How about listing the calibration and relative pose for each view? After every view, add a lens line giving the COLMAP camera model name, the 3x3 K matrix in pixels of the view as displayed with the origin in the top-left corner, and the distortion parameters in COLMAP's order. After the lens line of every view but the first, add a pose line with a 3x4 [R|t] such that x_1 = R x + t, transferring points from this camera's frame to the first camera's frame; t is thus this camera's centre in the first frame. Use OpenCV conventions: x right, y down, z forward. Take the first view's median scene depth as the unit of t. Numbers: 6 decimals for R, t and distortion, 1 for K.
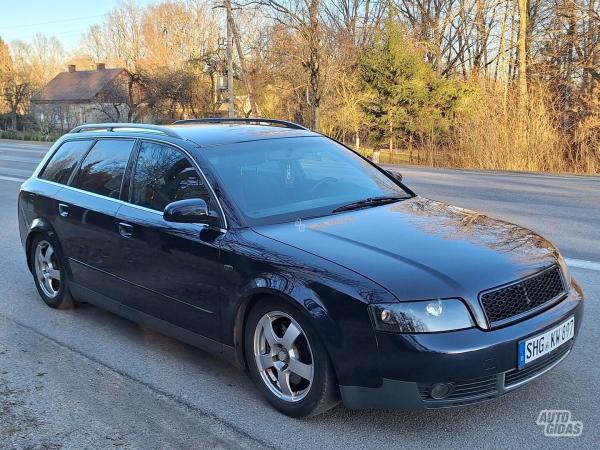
lens RADIAL K [[809.0, 0, 303.7], [0, 809.0, 226.2], [0, 0, 1]] dist [0.156357, -0.318245]
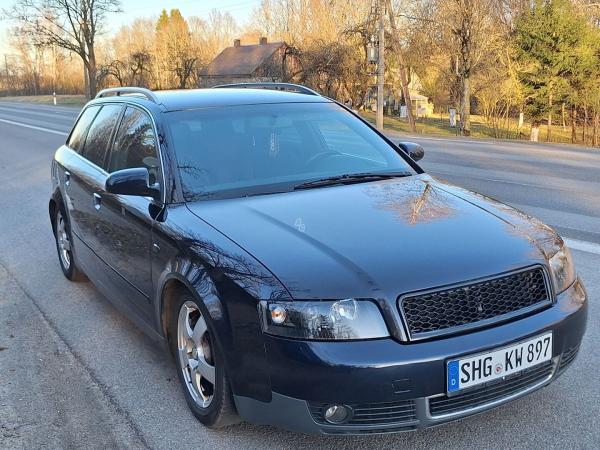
lens RADIAL K [[809.0, 0, 303.7], [0, 809.0, 226.2], [0, 0, 1]] dist [0.156357, -0.318245]
pose [[0.965348, 0.044292, -0.257181, 0.084489], [-0.037387, 0.998799, 0.031682, -0.001864], [0.258275, -0.020969, 0.965844, 0.055080]]
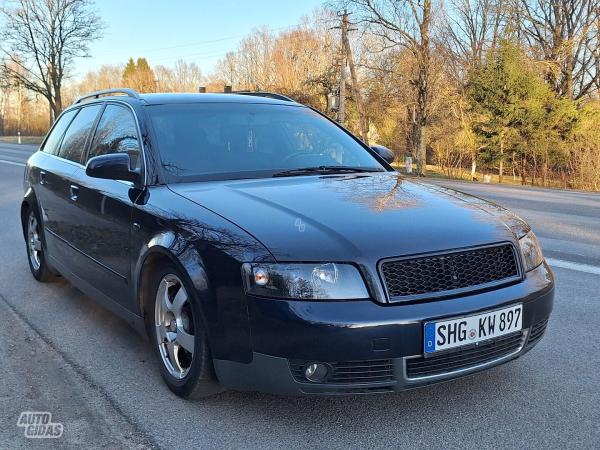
lens RADIAL K [[792.9, 0, 300.0], [0, 792.9, 225.0], [0, 0, 1]] dist [0.126698, -0.113741]
pose [[0.976546, 0.050529, -0.209297, 0.078577], [-0.061481, 0.997041, -0.046155, 0.023236], [0.206346, 0.057940, 0.976762, 0.051655]]
